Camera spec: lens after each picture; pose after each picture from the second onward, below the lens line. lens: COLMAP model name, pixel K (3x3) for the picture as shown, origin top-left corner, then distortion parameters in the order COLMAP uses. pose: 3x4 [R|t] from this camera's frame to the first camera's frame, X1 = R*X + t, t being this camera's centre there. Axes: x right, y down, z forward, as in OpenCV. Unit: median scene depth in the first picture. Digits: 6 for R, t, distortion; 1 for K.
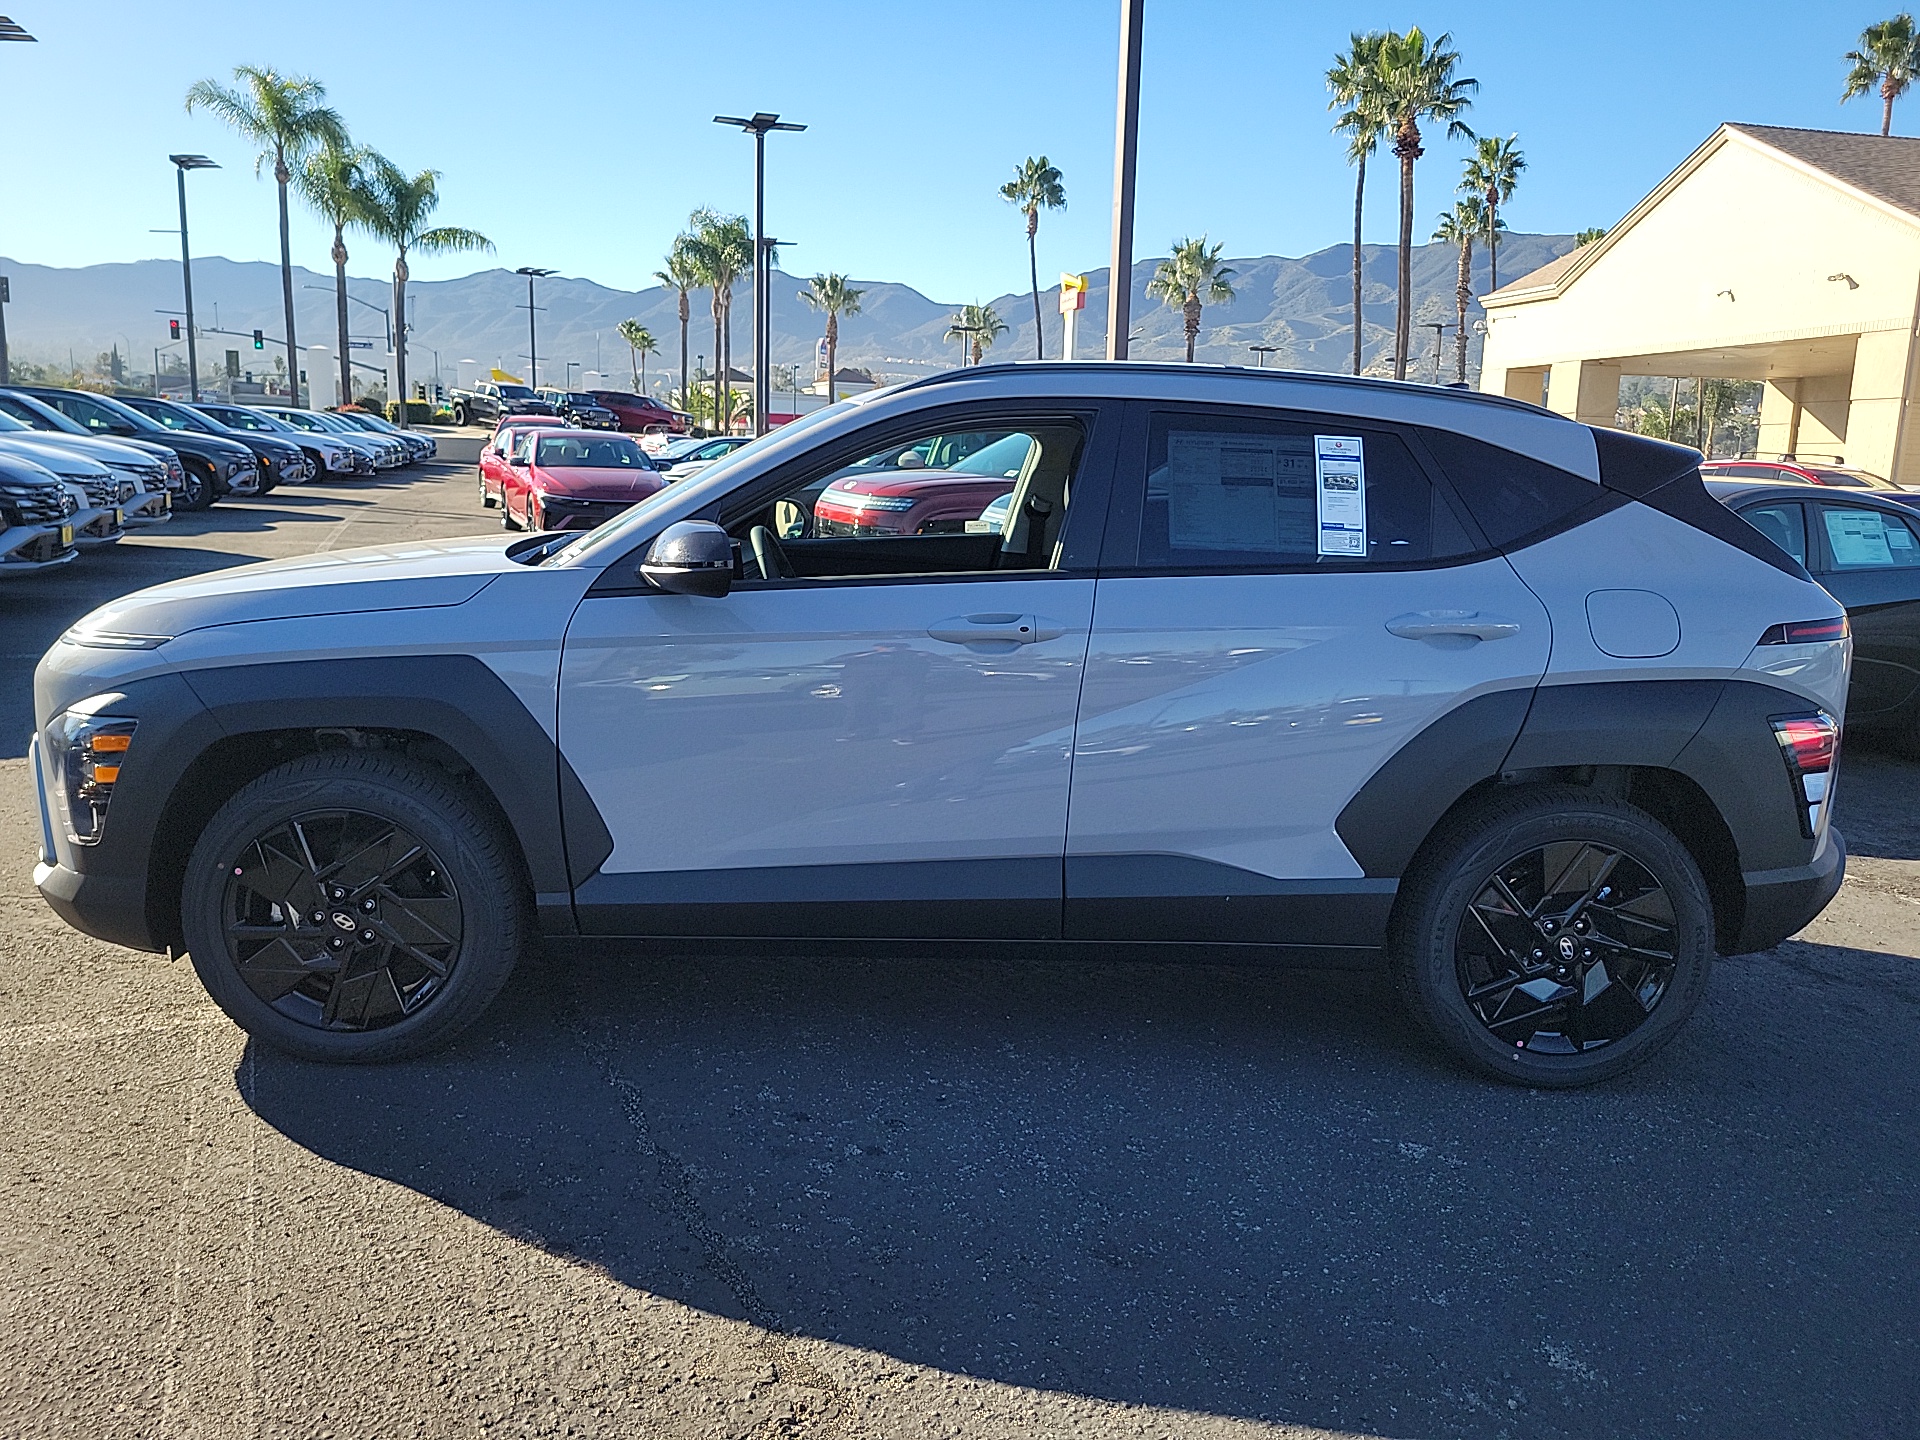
lens RADIAL K [[1459.8, 0, 960.0], [0, 1459.8, 720.0], [0, 0, 1]] dist [0.033634, -0.012467]
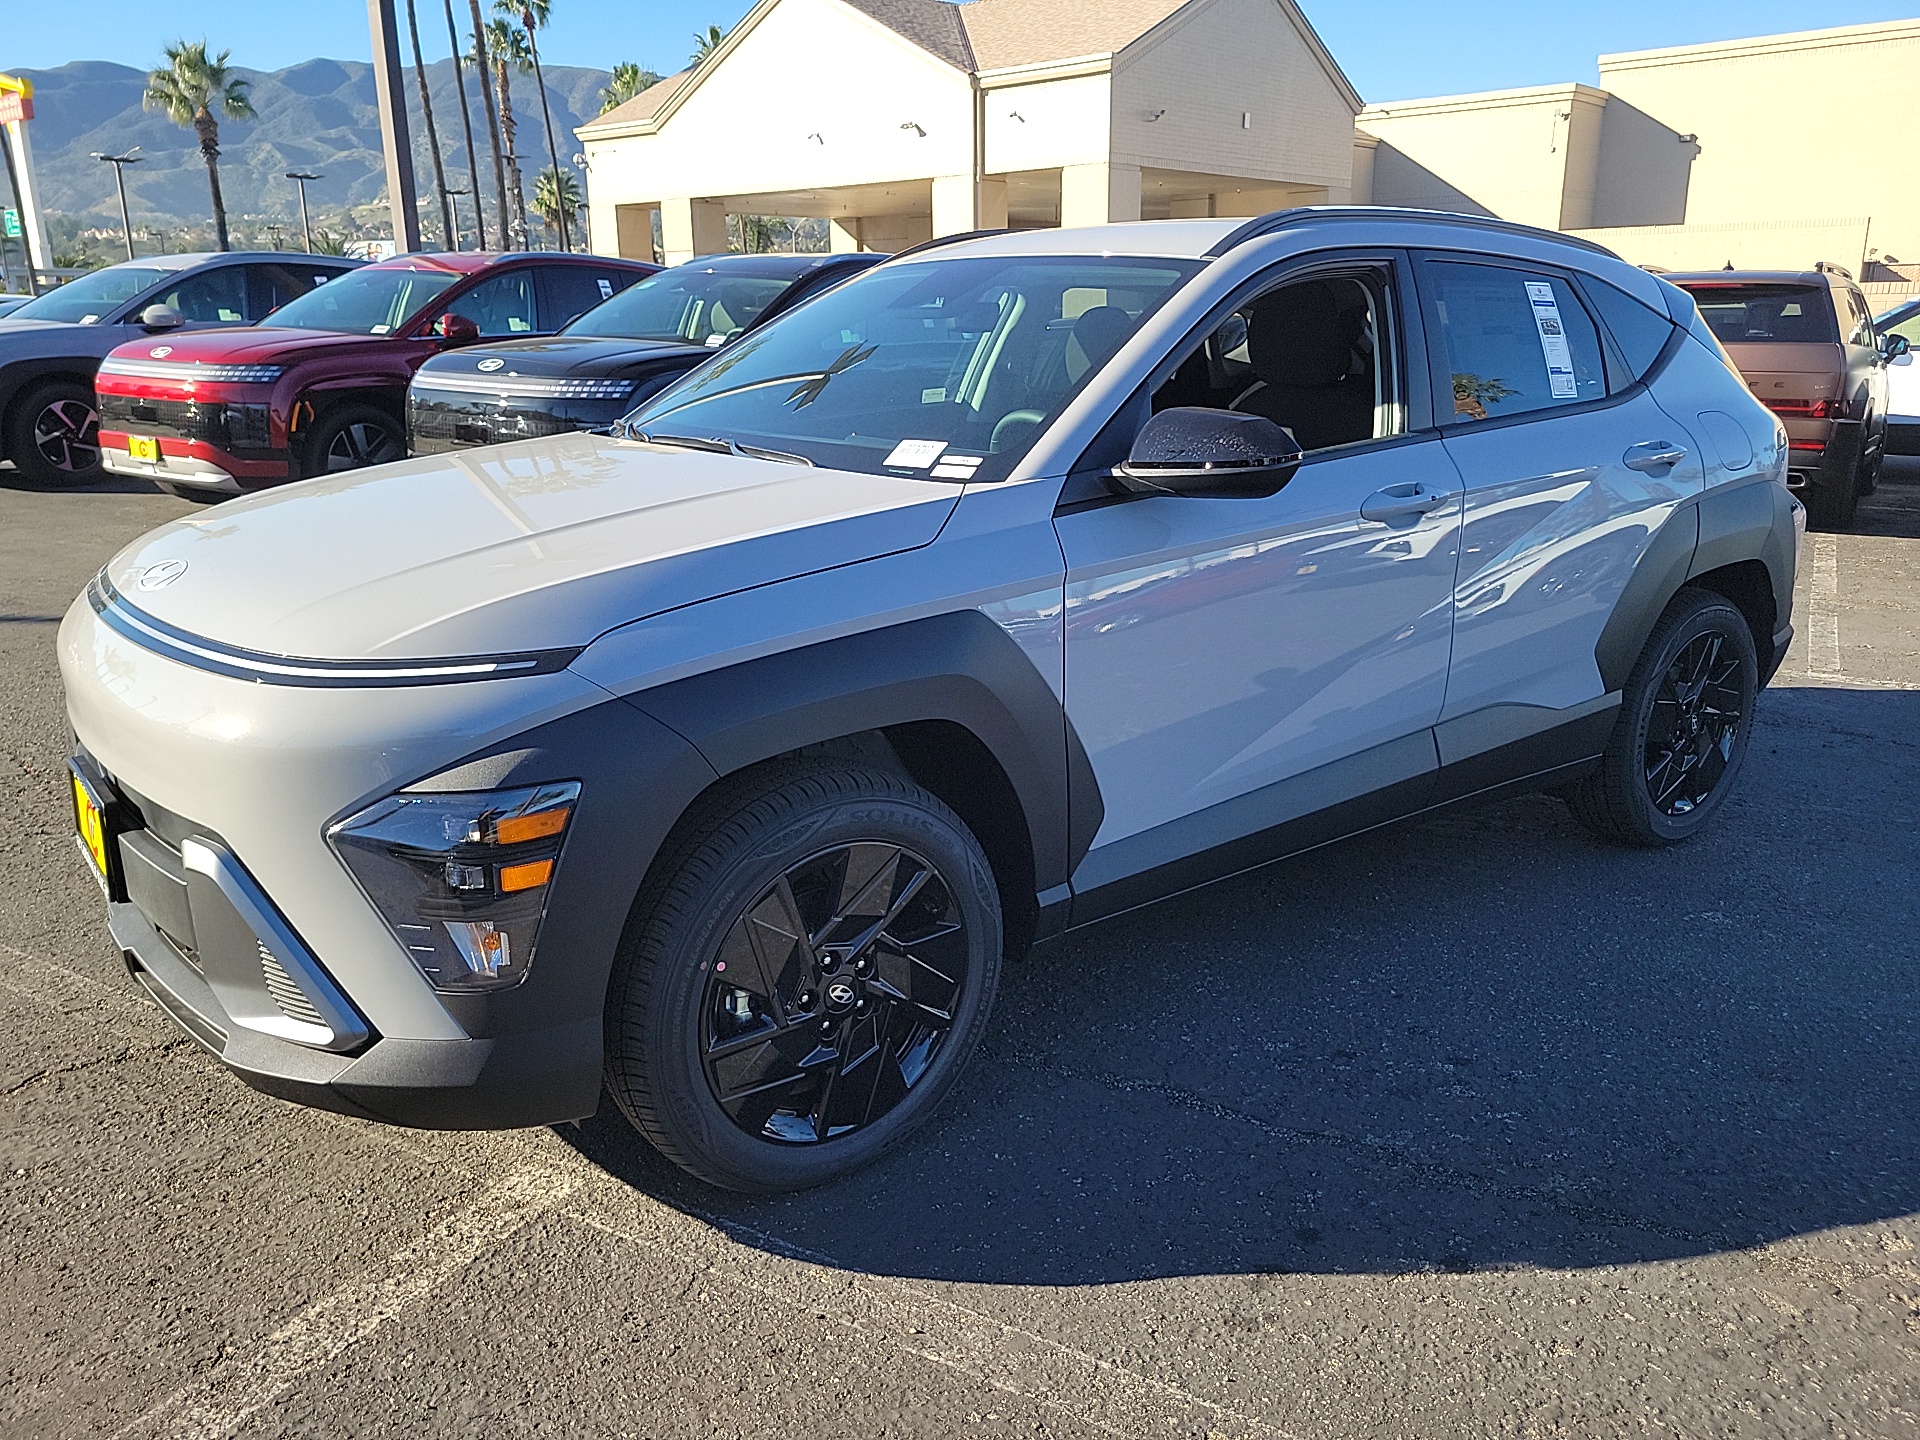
lens RADIAL K [[1459.8, 0, 960.0], [0, 1459.8, 720.0], [0, 0, 1]] dist [0.033634, -0.012467]
pose [[0.819430, -0.183891, 0.542879, -0.315824], [0.126776, 0.981827, 0.141219, -0.039513], [-0.558983, -0.046895, 0.827852, 0.156722]]
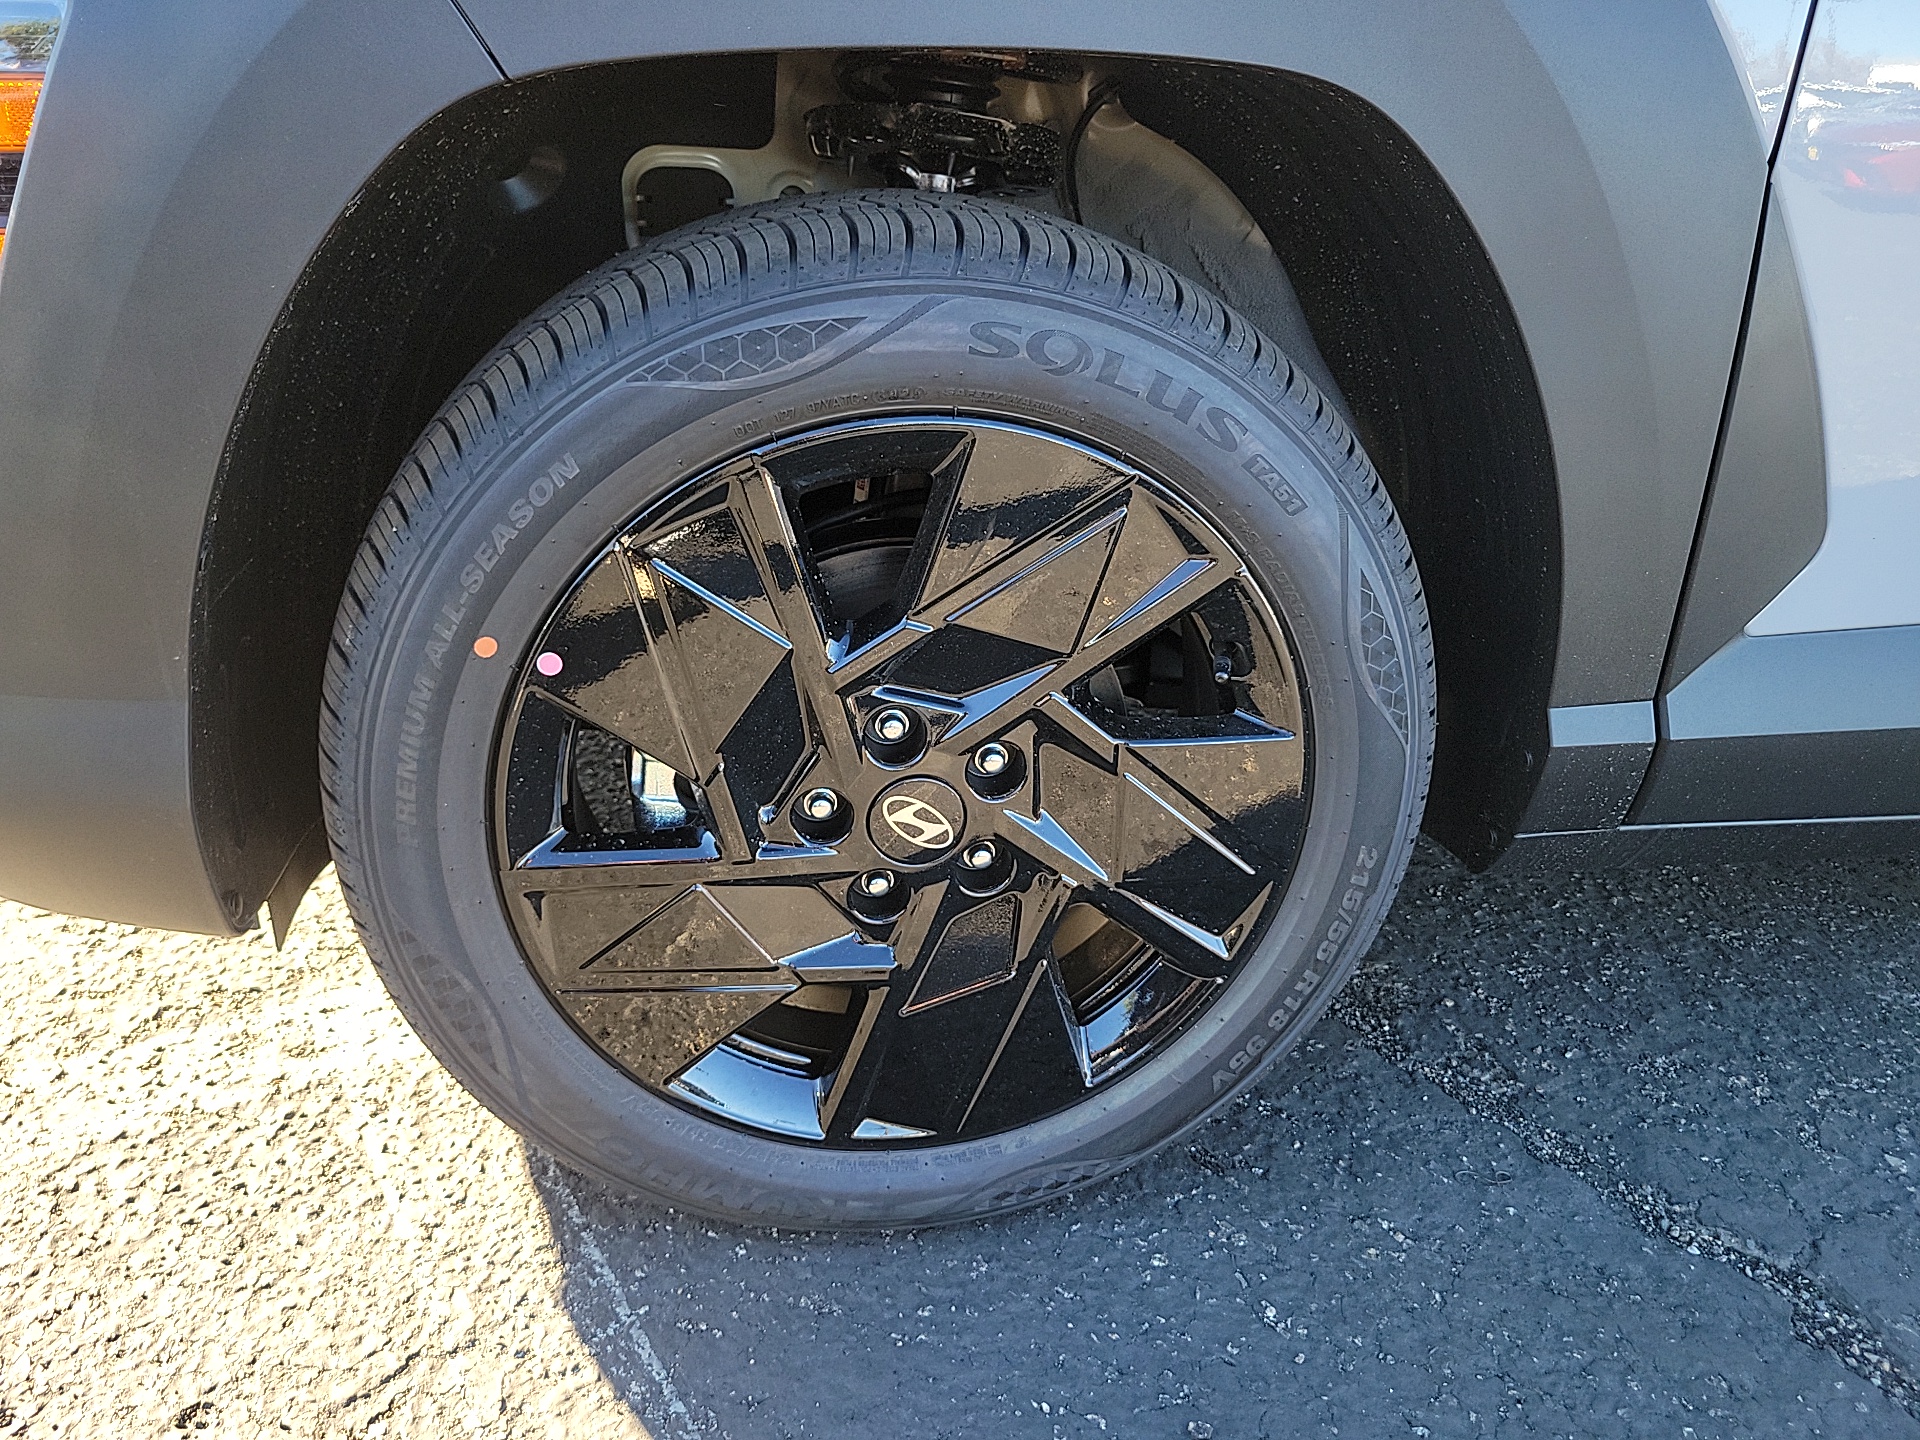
lens RADIAL K [[1459.8, 0, 960.0], [0, 1459.8, 720.0], [0, 0, 1]] dist [0.033634, -0.012467]
pose [[0.993439, -0.027743, 0.110949, -0.188167], [-0.001147, 0.967665, 0.252236, 0.019778], [-0.114359, -0.250708, 0.961284, 0.311145]]
